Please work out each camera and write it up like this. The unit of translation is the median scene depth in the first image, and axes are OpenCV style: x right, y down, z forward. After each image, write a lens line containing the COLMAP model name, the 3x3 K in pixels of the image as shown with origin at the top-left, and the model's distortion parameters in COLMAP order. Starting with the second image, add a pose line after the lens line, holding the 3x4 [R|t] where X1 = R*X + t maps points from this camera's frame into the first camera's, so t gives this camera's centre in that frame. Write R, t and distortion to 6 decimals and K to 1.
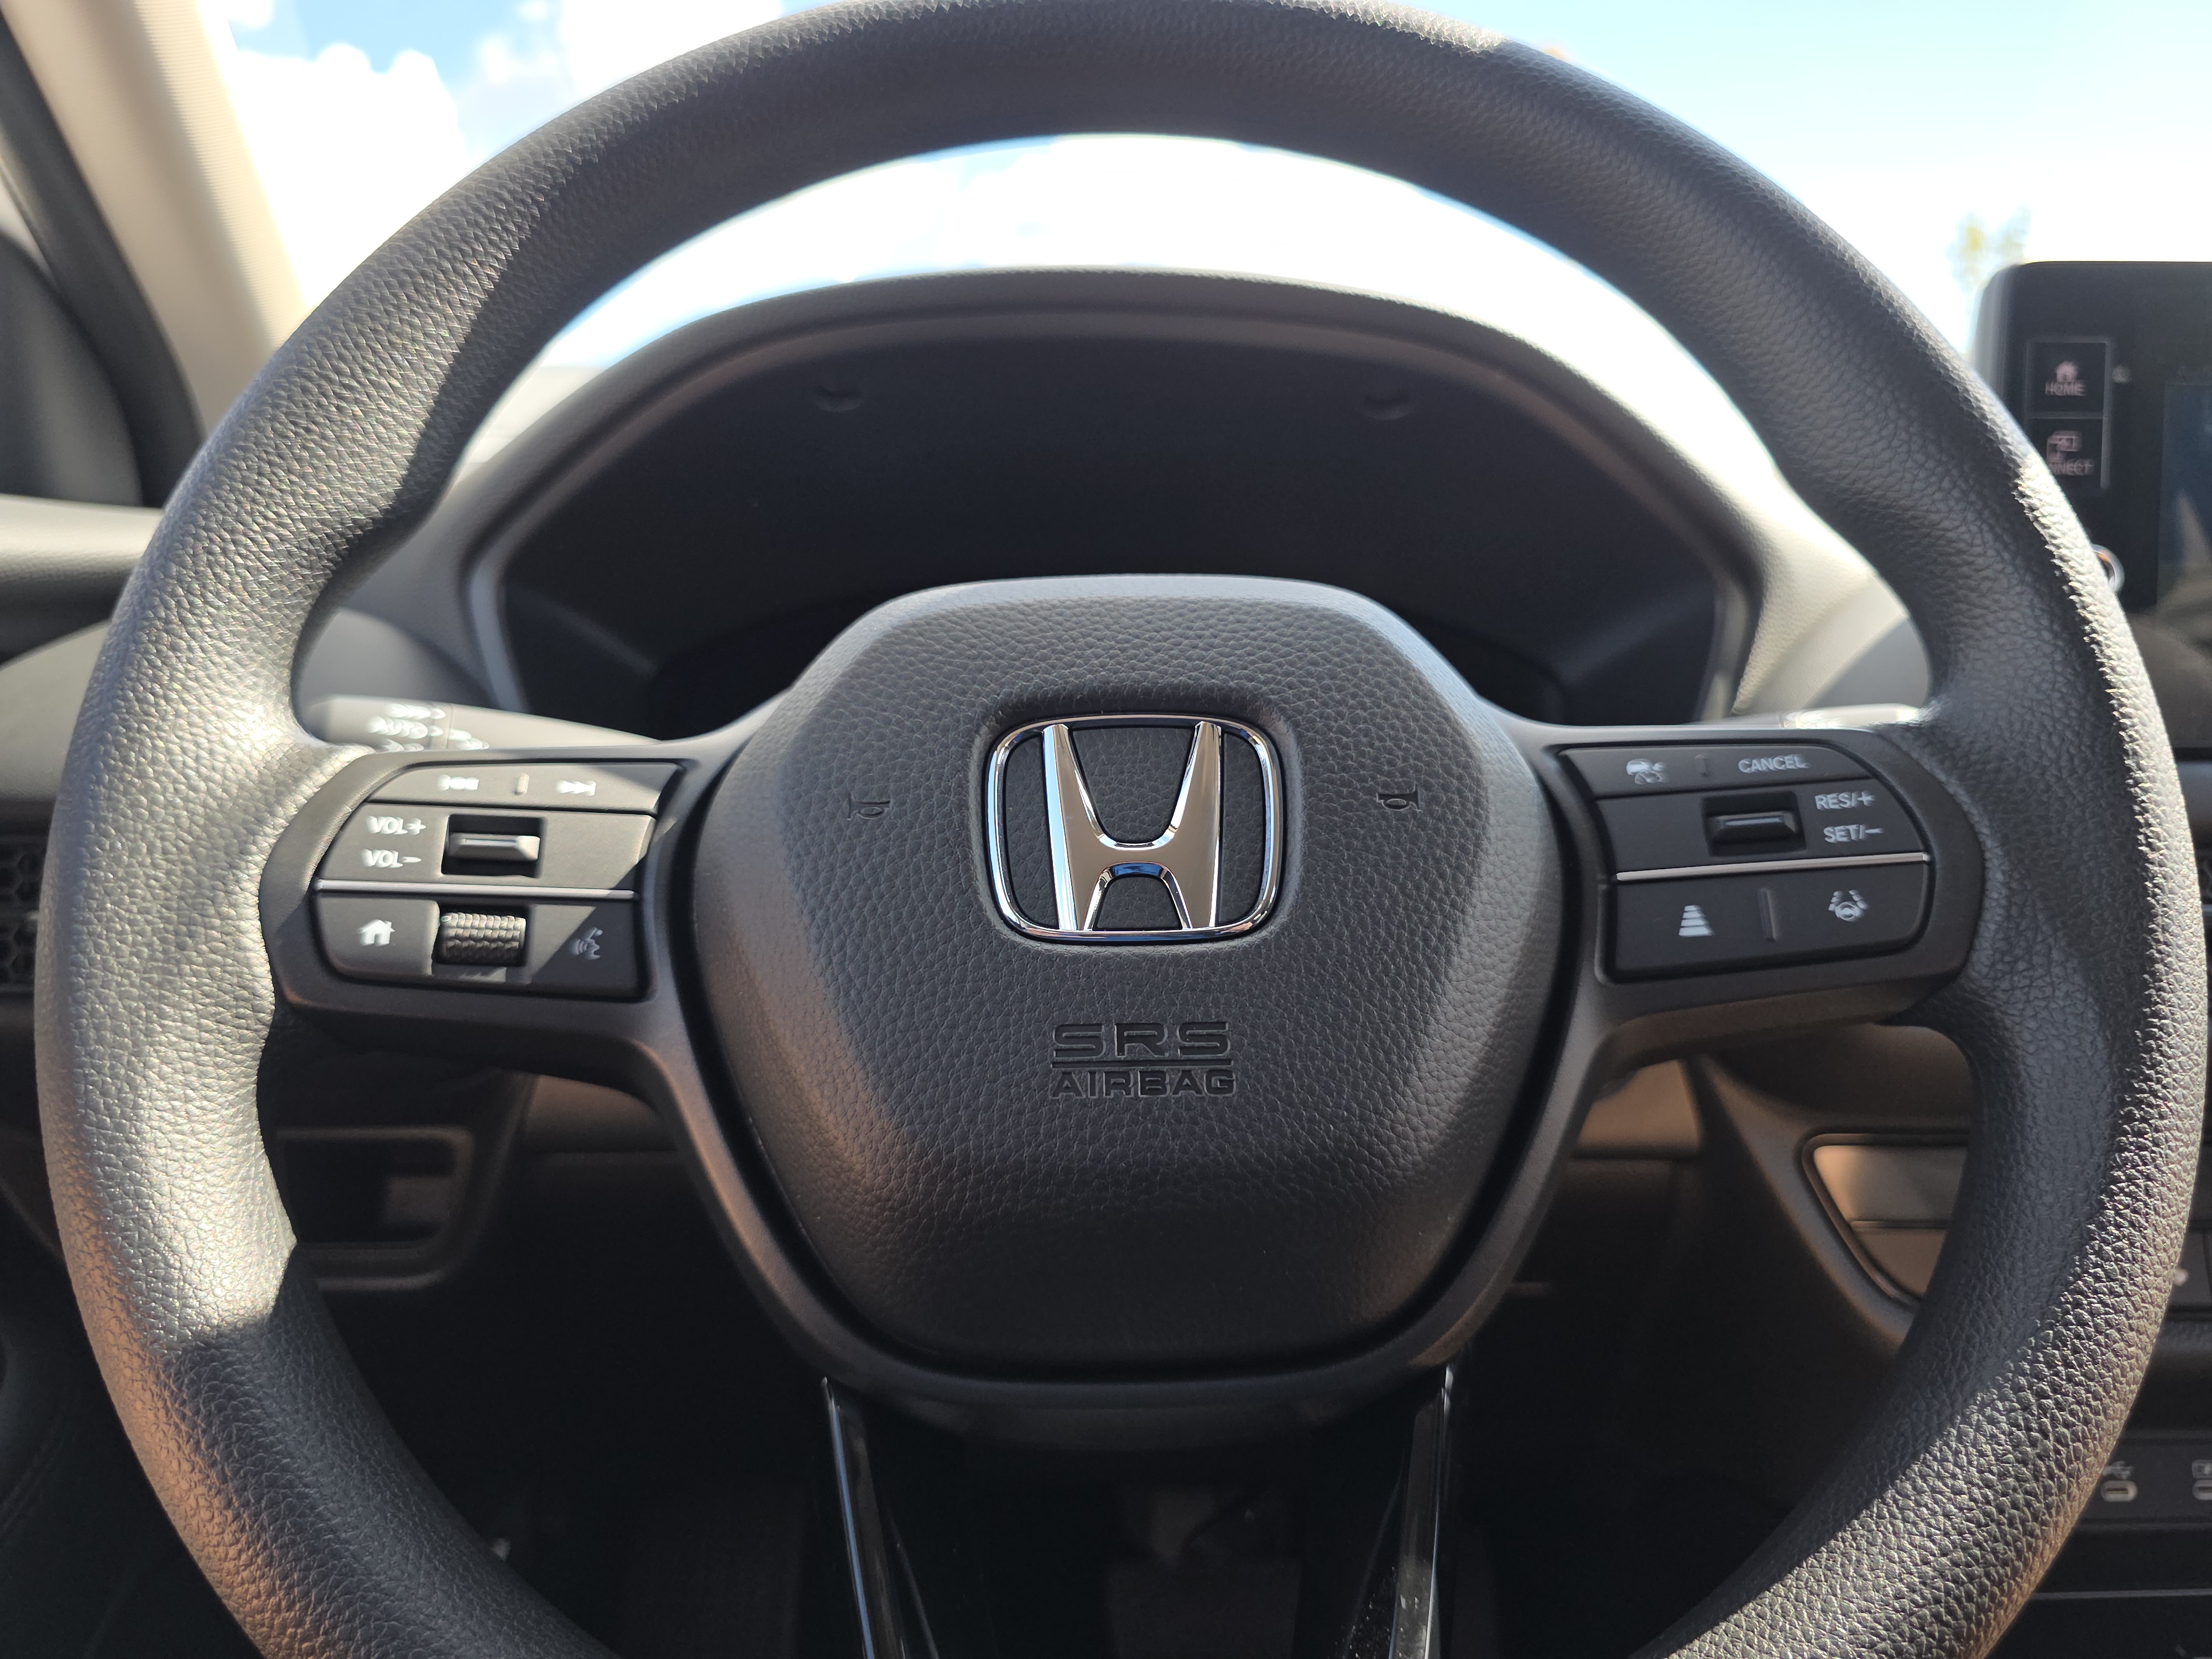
lens RADIAL K [[1563.0, 0, 1106.0], [0, 1563.0, 829.5], [0, 0, 1]] dist [-0.006097, -0.008195]
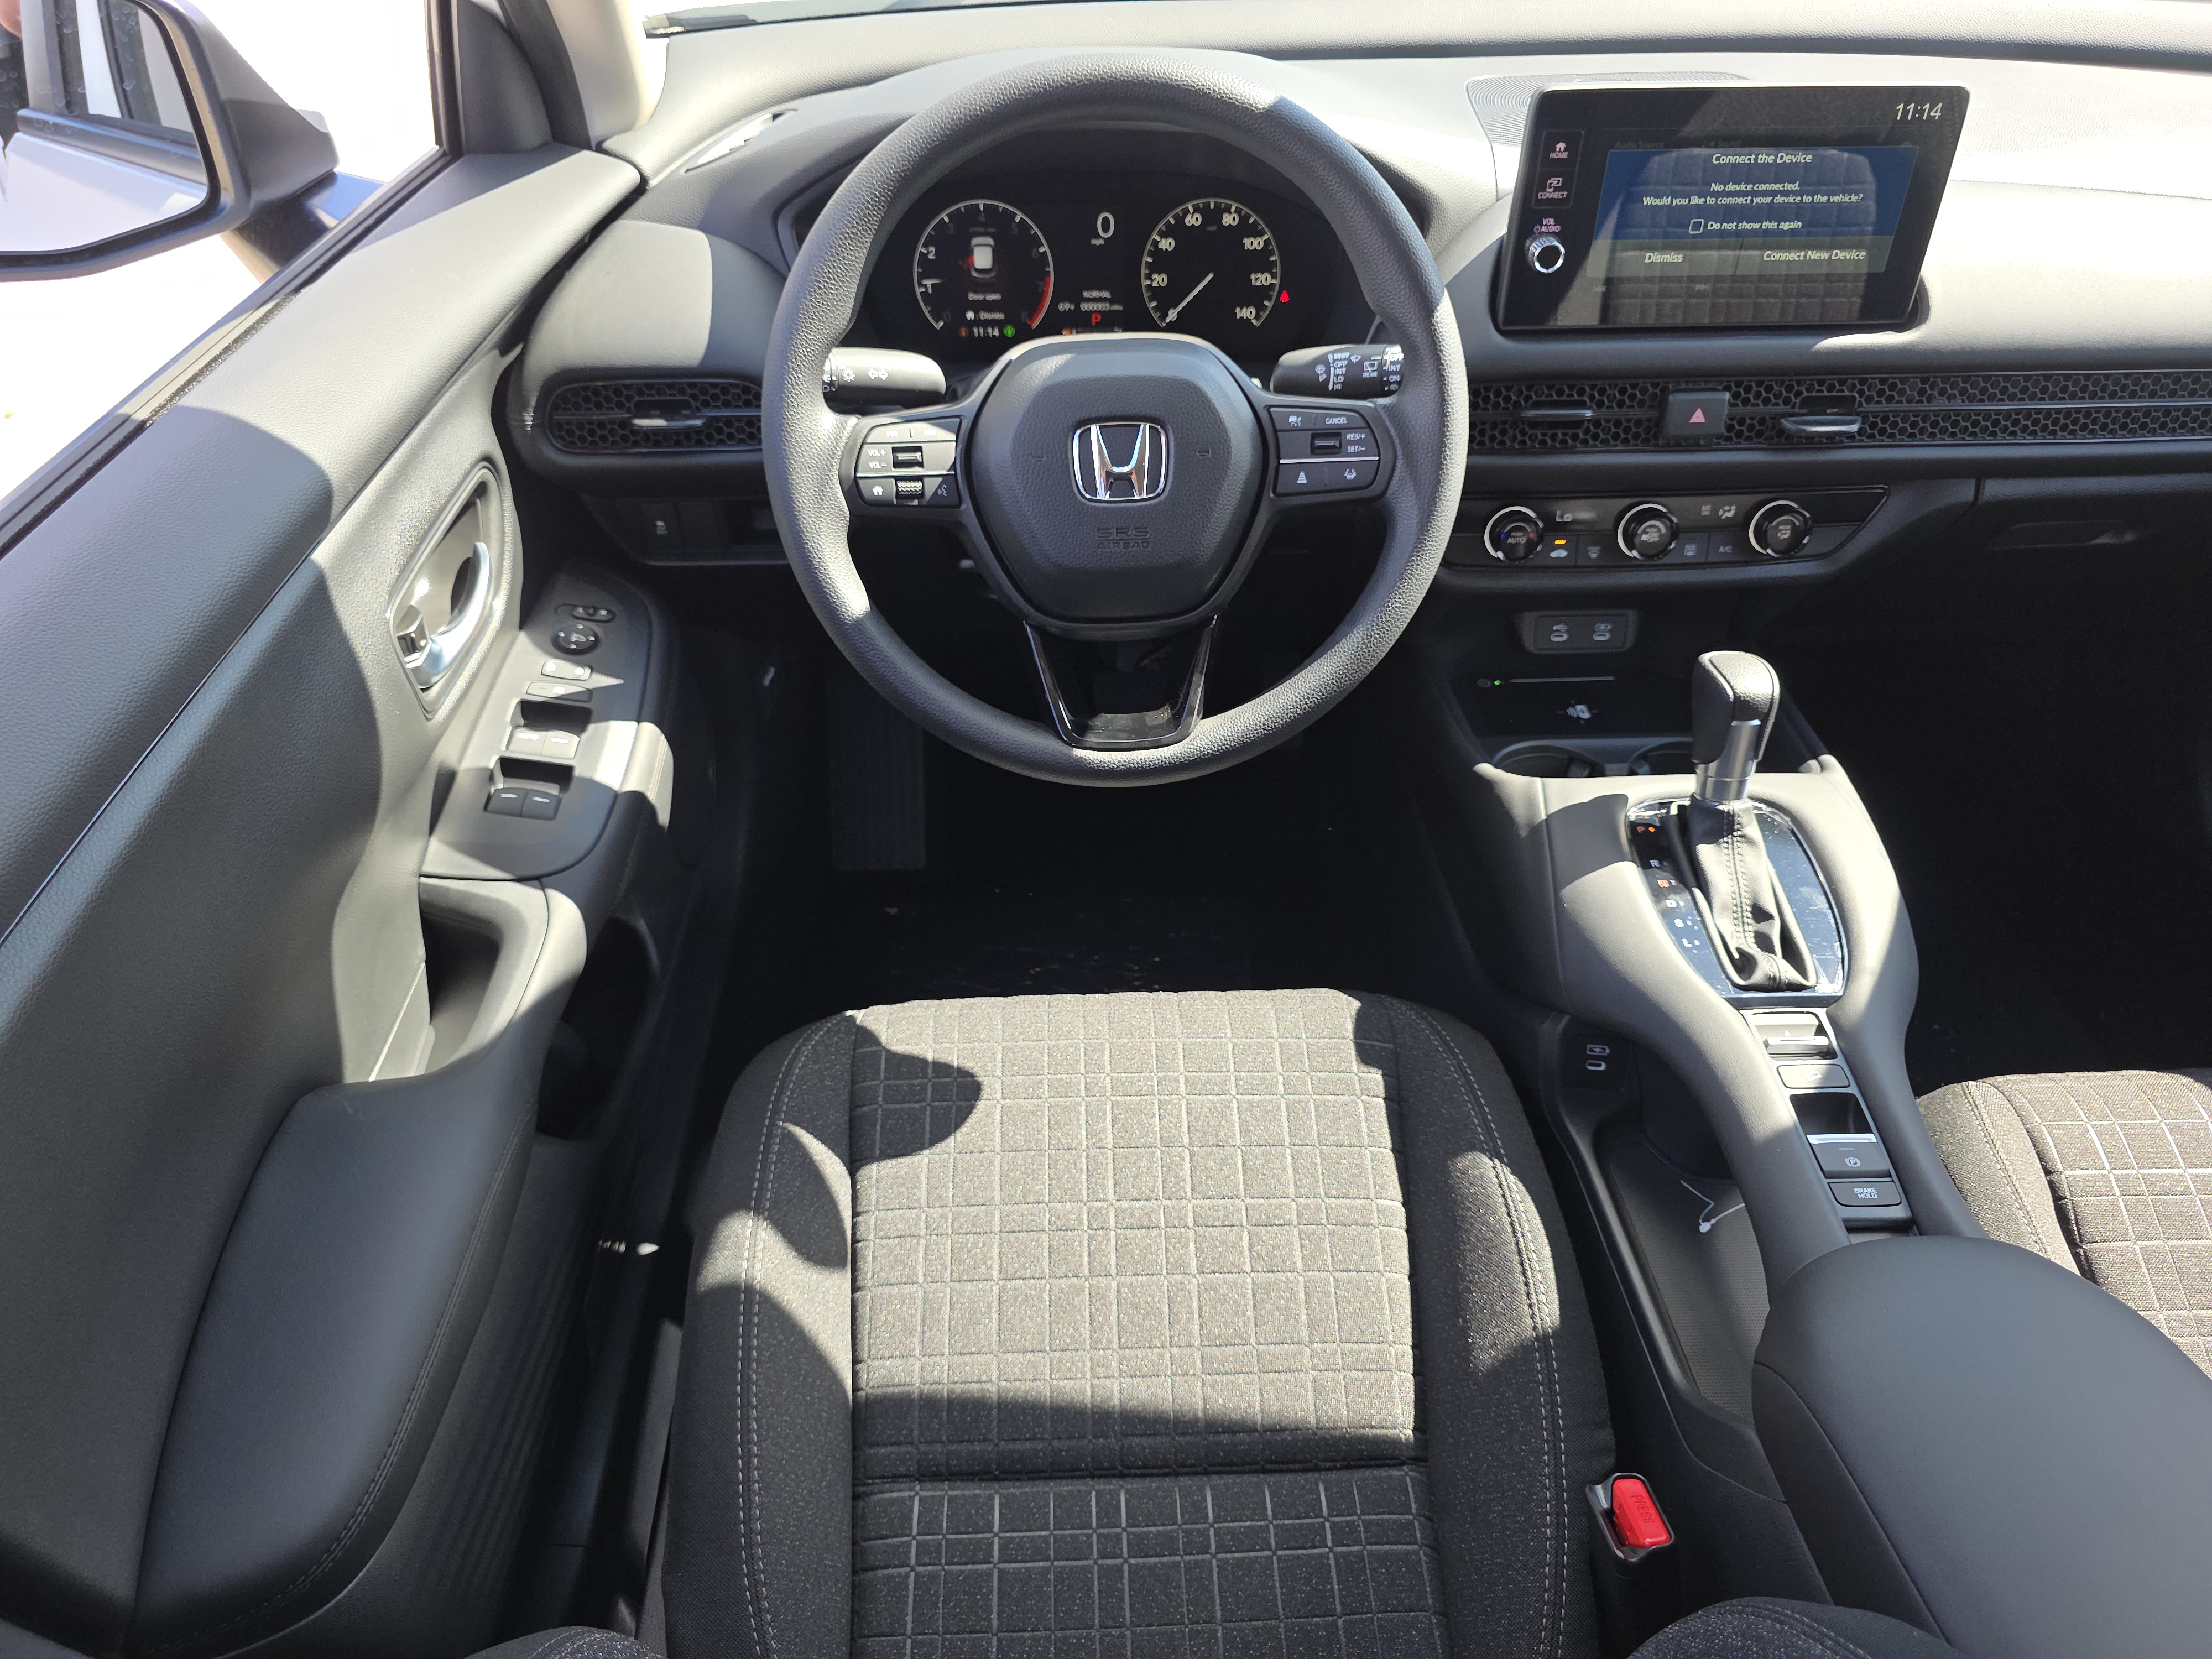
lens RADIAL K [[1563.0, 0, 1106.0], [0, 1563.0, 829.5], [0, 0, 1]] dist [-0.006097, -0.008195]
pose [[0.999654, -0.016202, 0.020719, -0.084088], [0.003013, 0.853098, 0.521743, -0.957408], [-0.026128, -0.521500, 0.852851, -1.976225]]
